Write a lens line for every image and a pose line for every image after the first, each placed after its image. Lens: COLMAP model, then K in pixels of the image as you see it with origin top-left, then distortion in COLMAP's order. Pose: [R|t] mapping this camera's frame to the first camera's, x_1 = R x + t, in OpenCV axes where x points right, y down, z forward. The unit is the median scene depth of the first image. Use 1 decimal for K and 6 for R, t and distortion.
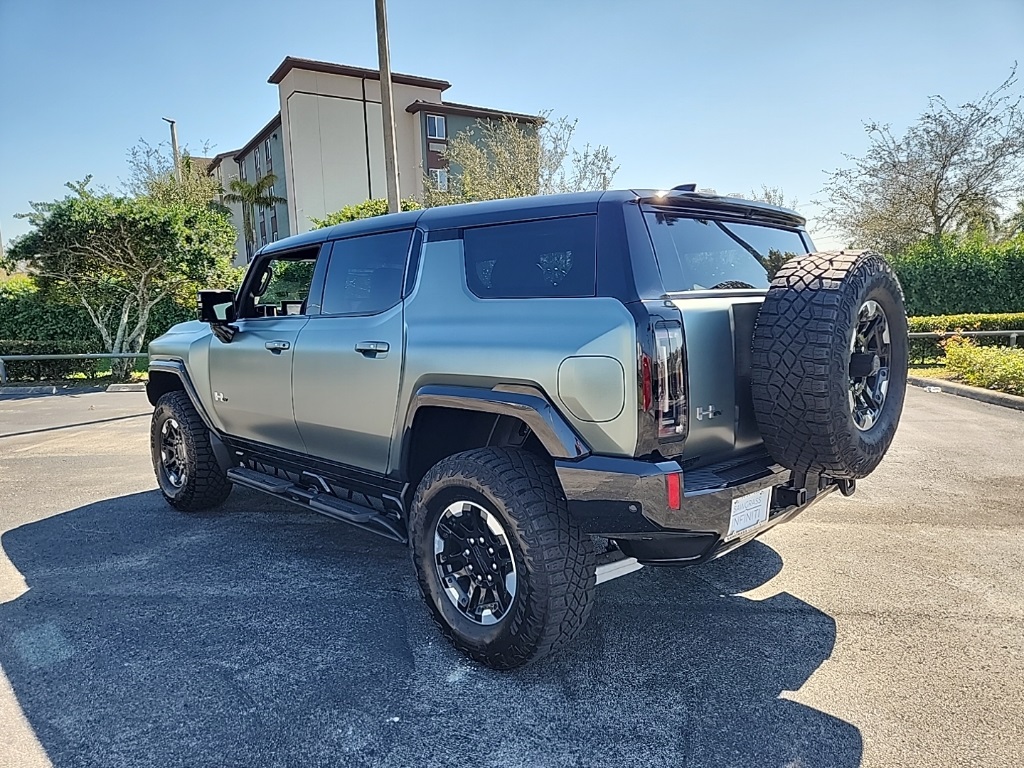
lens RADIAL K [[689.4, 0, 511.8], [0, 689.4, 387.3], [0, 0, 1]] dist [0.054648, -0.042498]
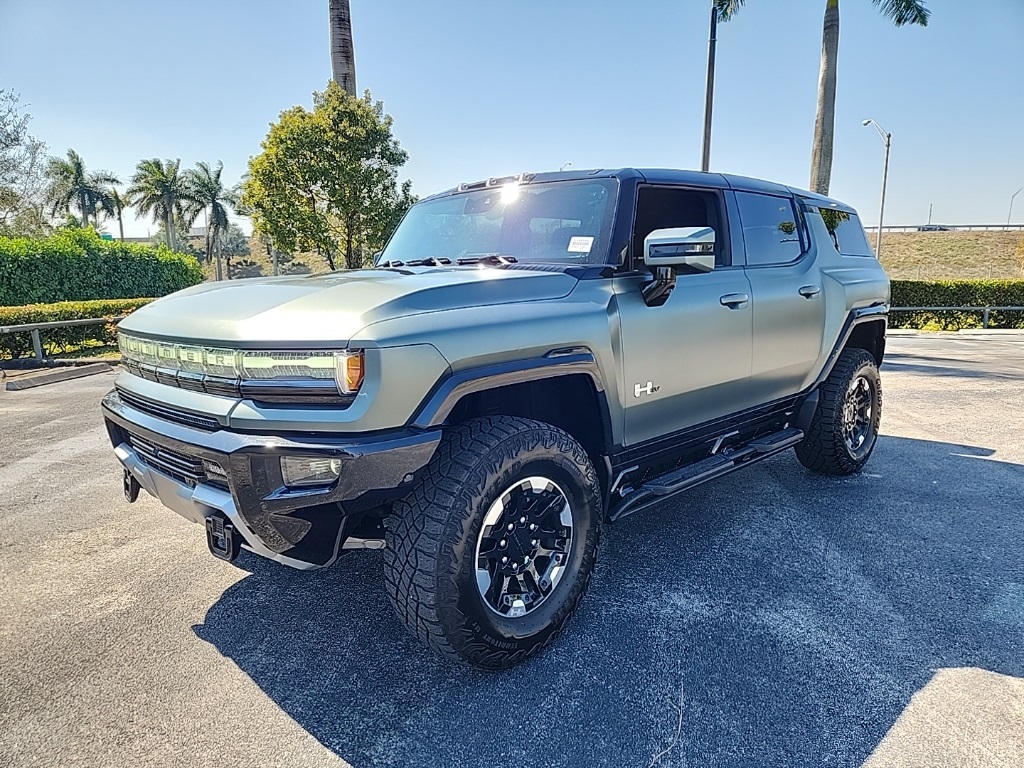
lens RADIAL K [[689.4, 0, 510.8], [0, 689.4, 376.3], [0, 0, 1]] dist [0.054648, -0.042498]
pose [[-0.001750, -0.119399, 0.992845, -1.222372], [0.127578, 0.984707, 0.118645, -0.106258], [-0.991827, 0.126873, 0.013509, 1.266426]]
